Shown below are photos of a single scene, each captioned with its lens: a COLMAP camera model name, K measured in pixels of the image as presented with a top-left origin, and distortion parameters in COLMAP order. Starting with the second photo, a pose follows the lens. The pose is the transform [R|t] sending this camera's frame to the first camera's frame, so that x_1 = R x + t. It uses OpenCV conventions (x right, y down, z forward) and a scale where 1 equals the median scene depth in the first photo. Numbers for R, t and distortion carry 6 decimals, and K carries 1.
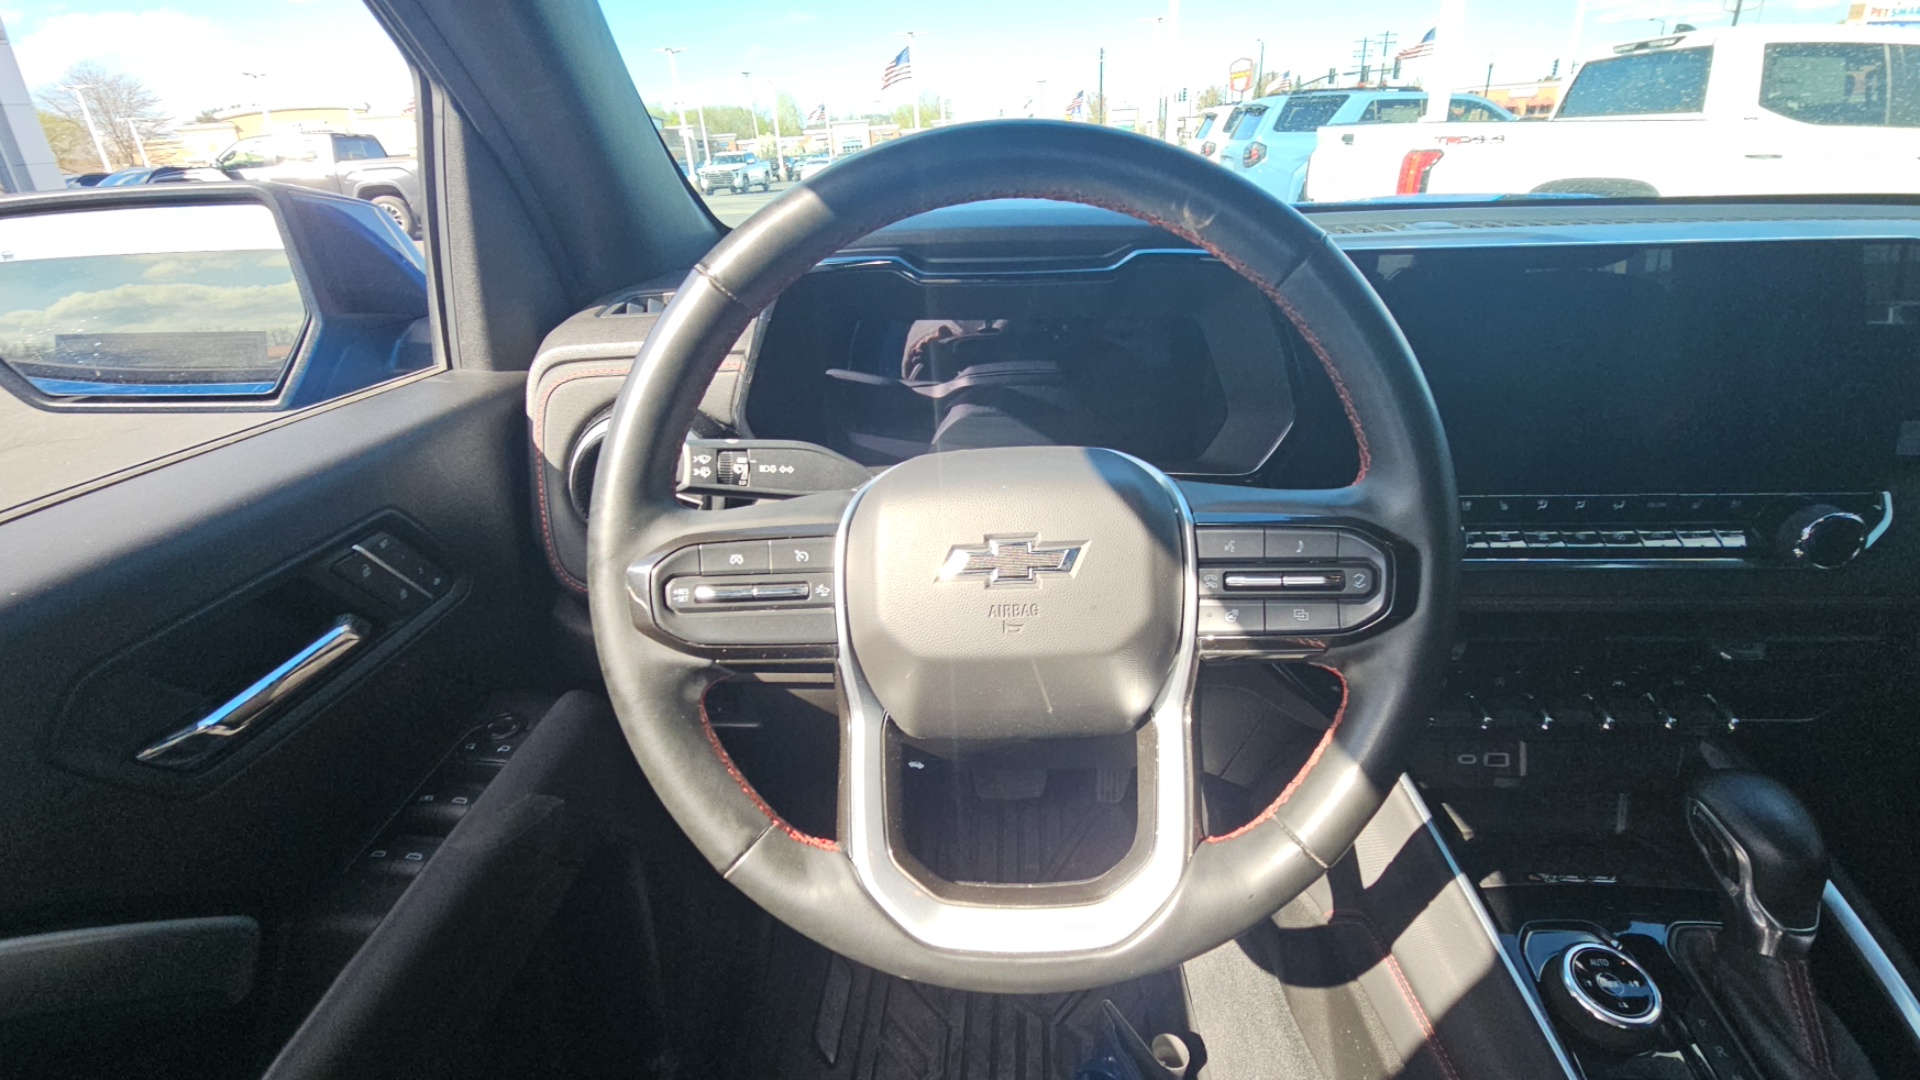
lens RADIAL K [[859.3, 0, 980.1], [0, 859.3, 543.1], [0, 0, 1]] dist [0.008603, -0.006194]
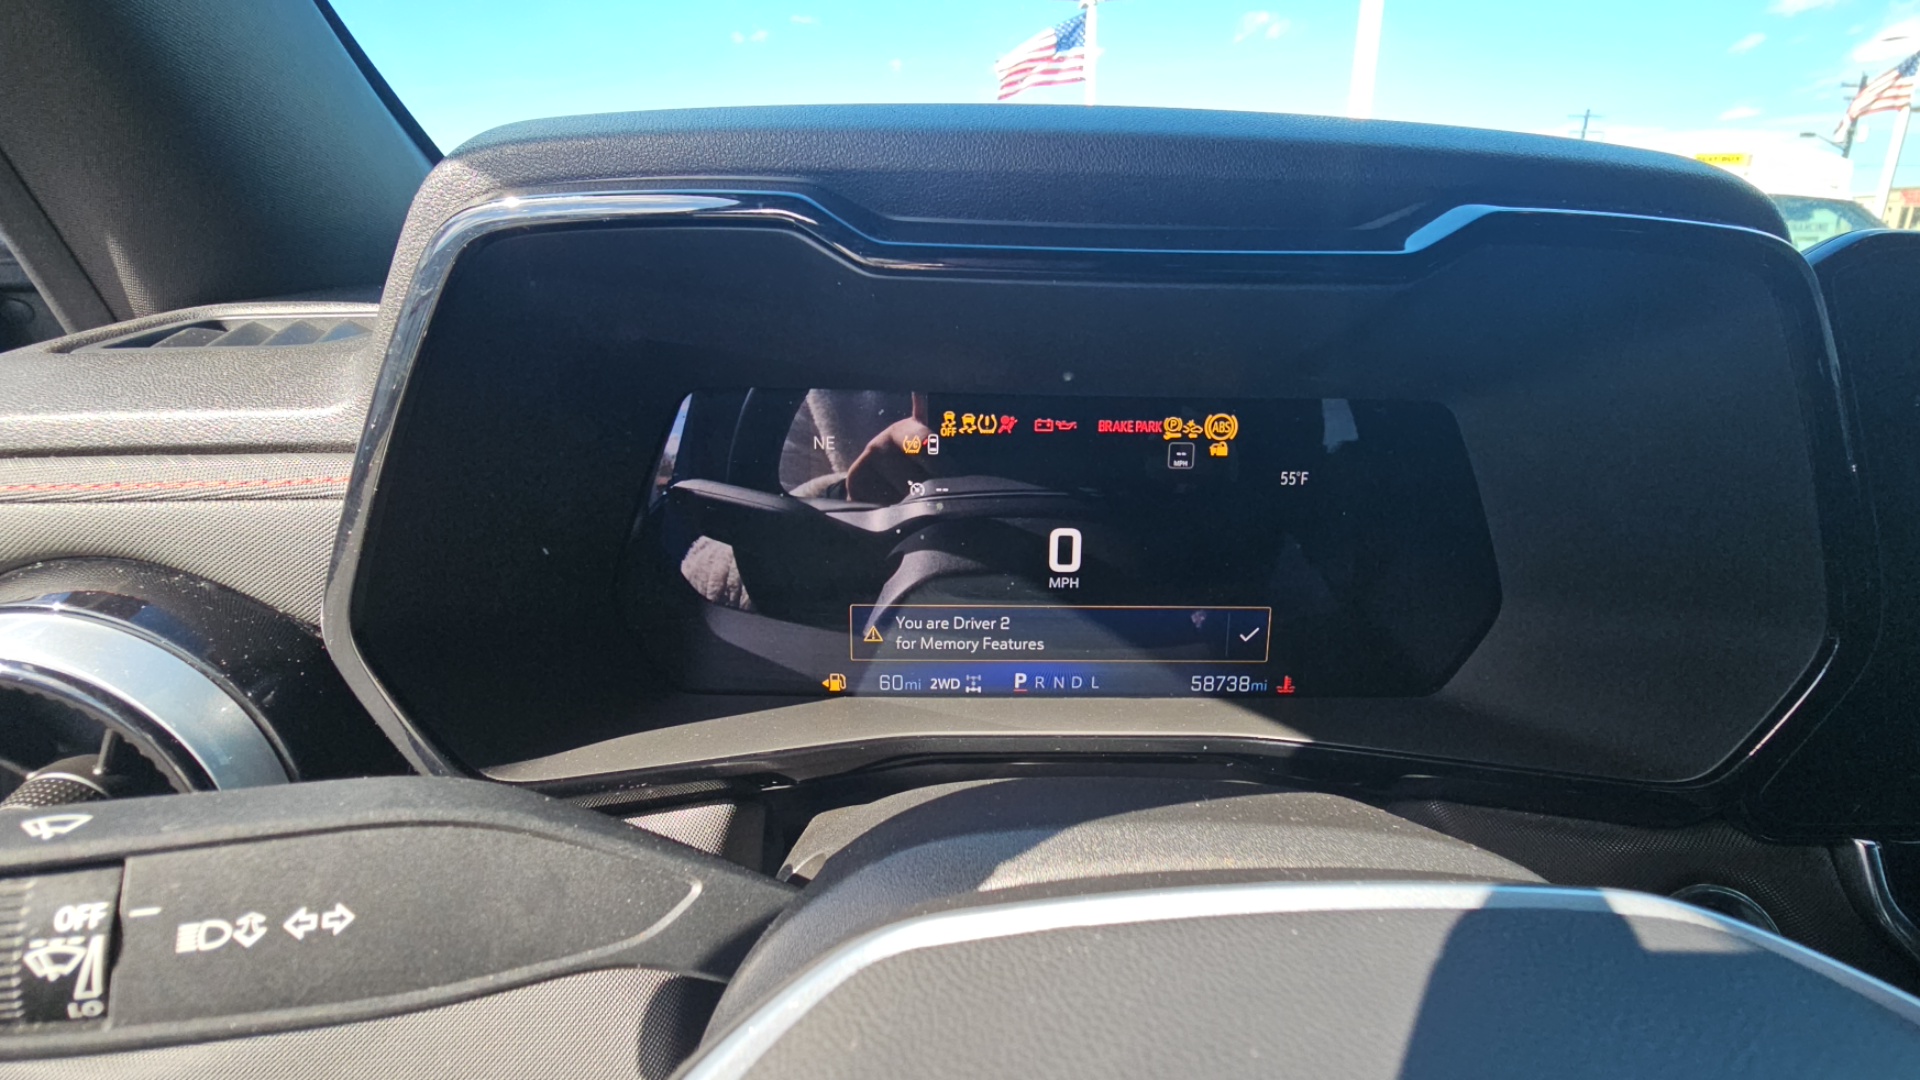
lens RADIAL K [[858.1, 0, 980.4], [0, 858.1, 543.3], [0, 0, 1]] dist [0.014029, -0.011423]
pose [[0.994982, 0.019288, 0.098174, -0.065627], [-0.008074, 0.993520, -0.113368, -0.174330], [-0.099724, 0.112006, 0.988691, 0.757127]]
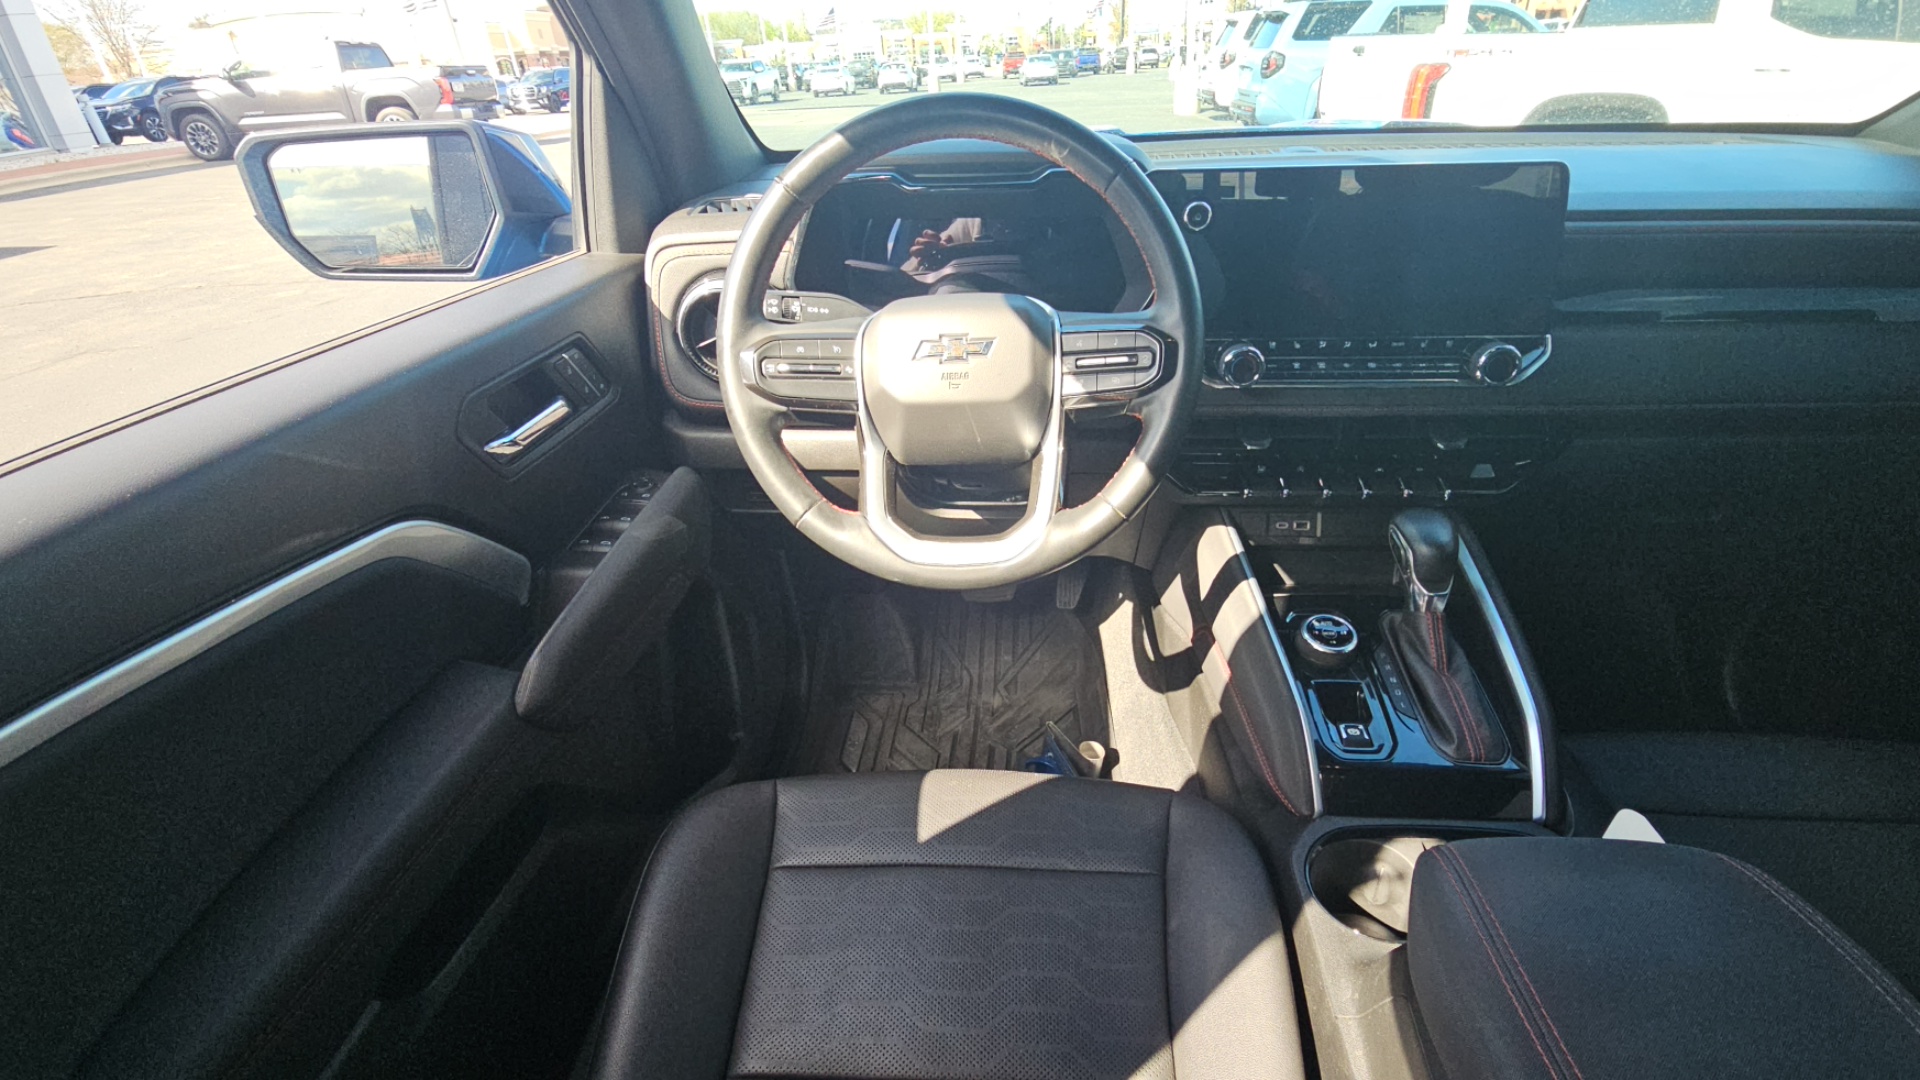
lens RADIAL K [[859.3, 0, 980.1], [0, 859.3, 543.1], [0, 0, 1]] dist [0.008603, -0.006194]
pose [[0.999854, 0.008200, -0.015011, 0.094823], [-0.006883, 0.996286, 0.085826, 0.213306], [0.015659, -0.085710, 0.996197, -0.646423]]
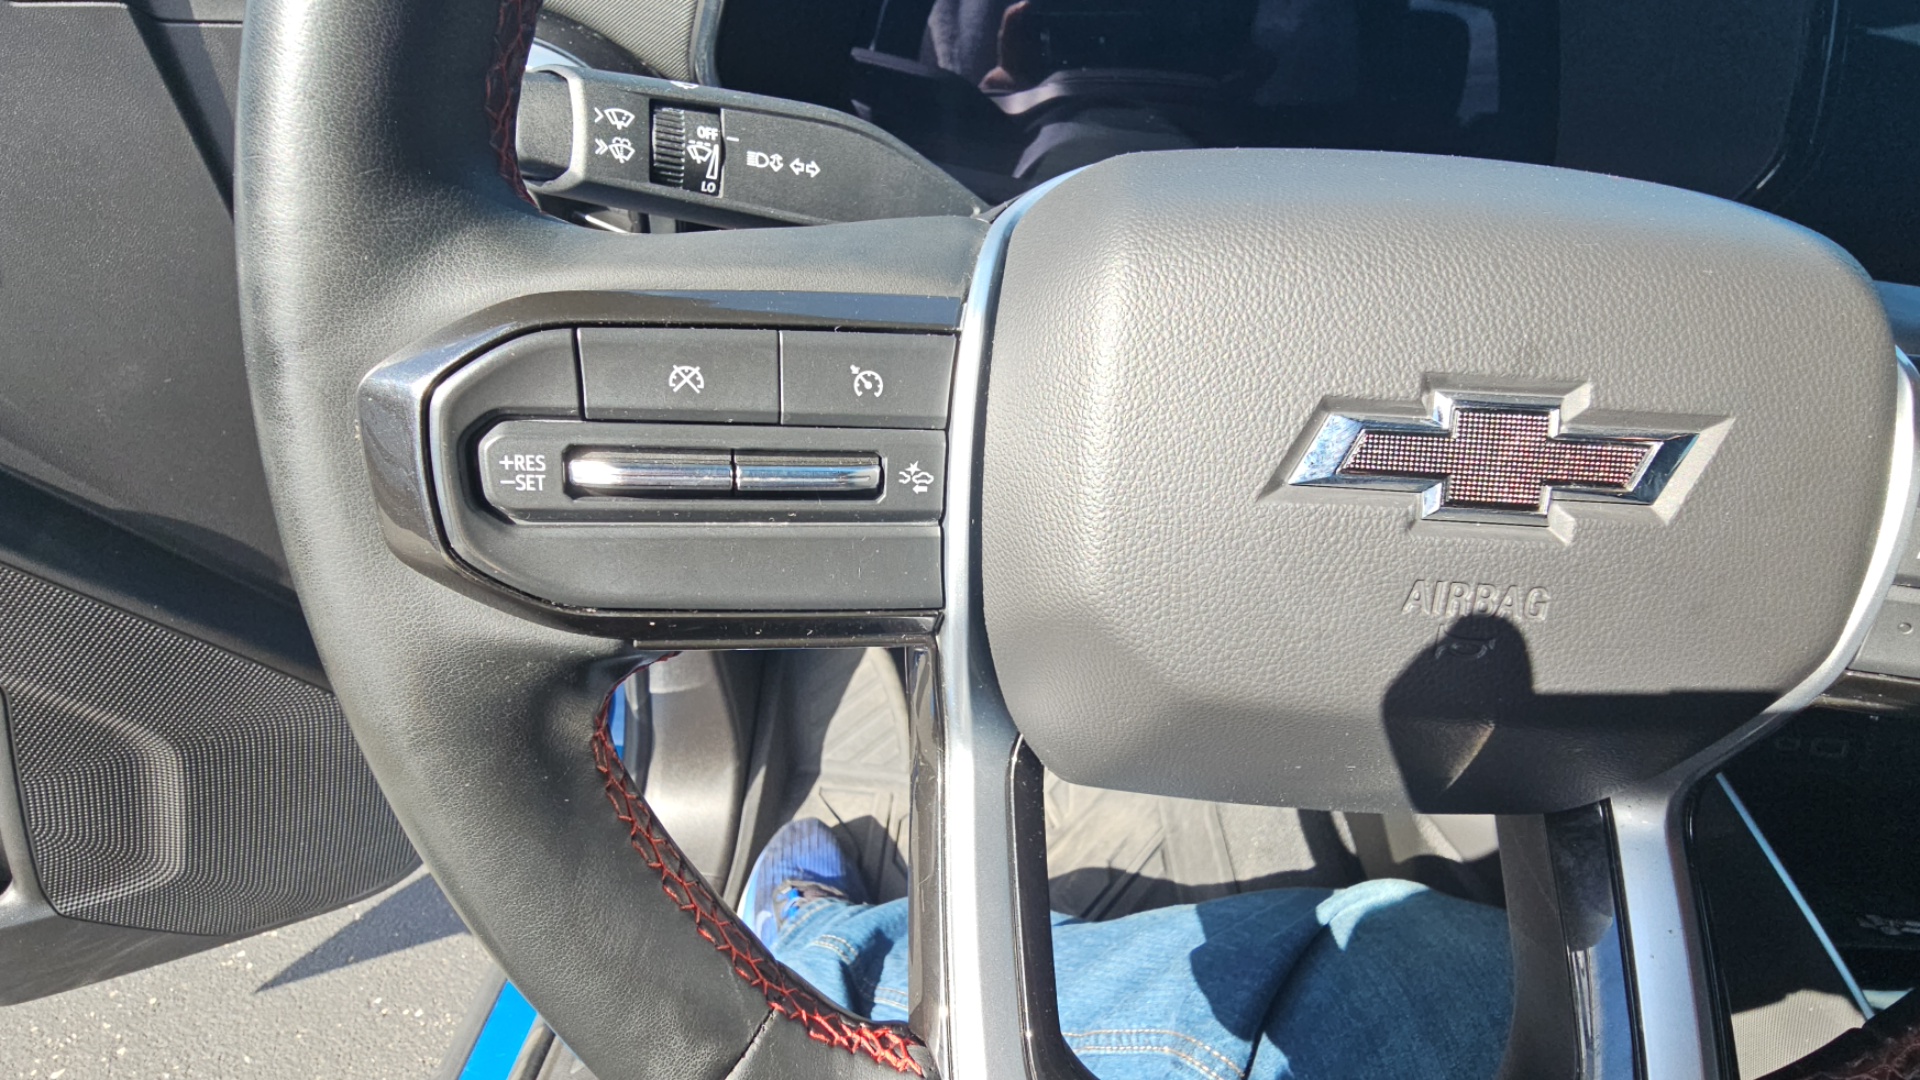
lens RADIAL K [[860.3, 0, 979.2], [0, 860.3, 545.7], [0, 0, 1]] dist [0.009518, -0.006519]
pose [[0.995971, 0.077714, 0.044739, -0.143114], [-0.086139, 0.967819, 0.236445, -0.007129], [-0.024925, -0.239346, 0.970614, 0.522665]]
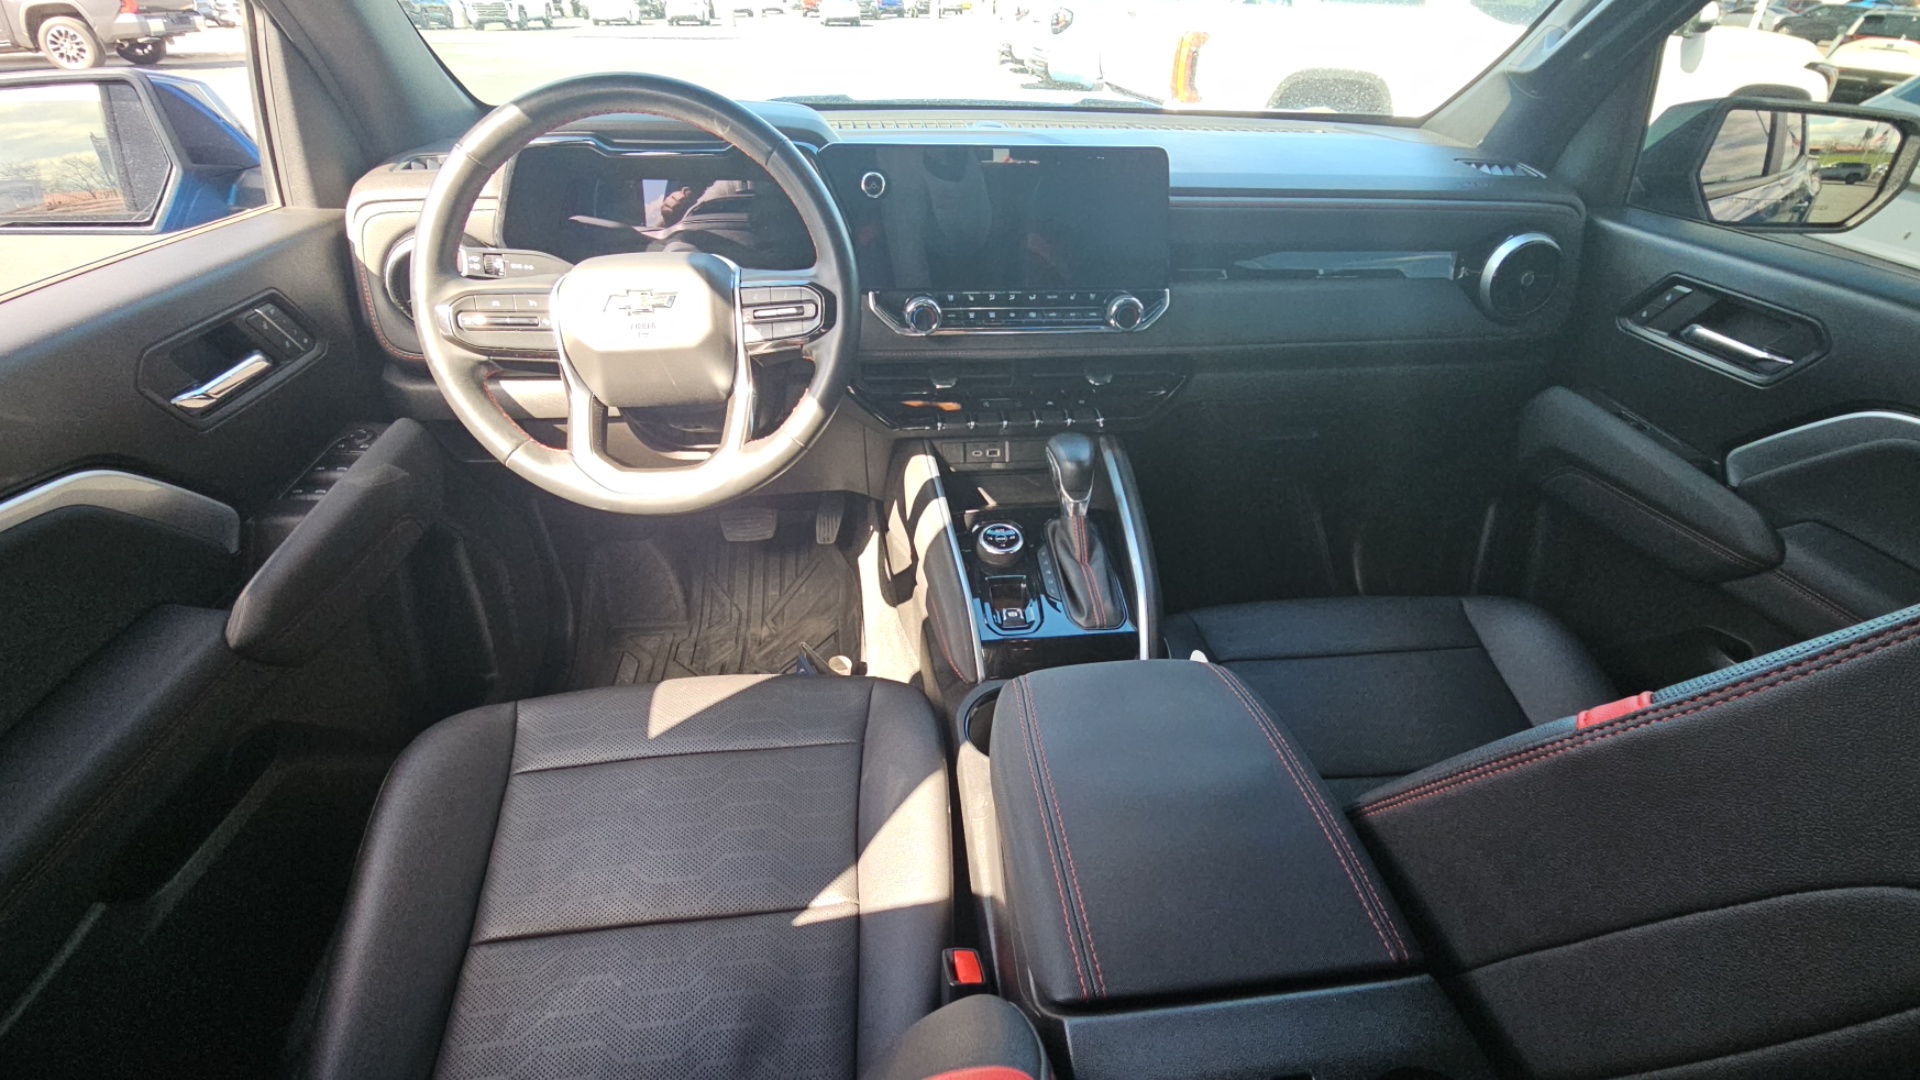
lens RADIAL K [[859.3, 0, 980.1], [0, 859.3, 543.1], [0, 0, 1]] dist [0.008603, -0.006194]
pose [[0.982964, -0.049707, 0.176946, 0.345623], [0.025197, 0.990090, 0.138156, 0.256841], [-0.182060, -0.131344, 0.974476, -0.958378]]
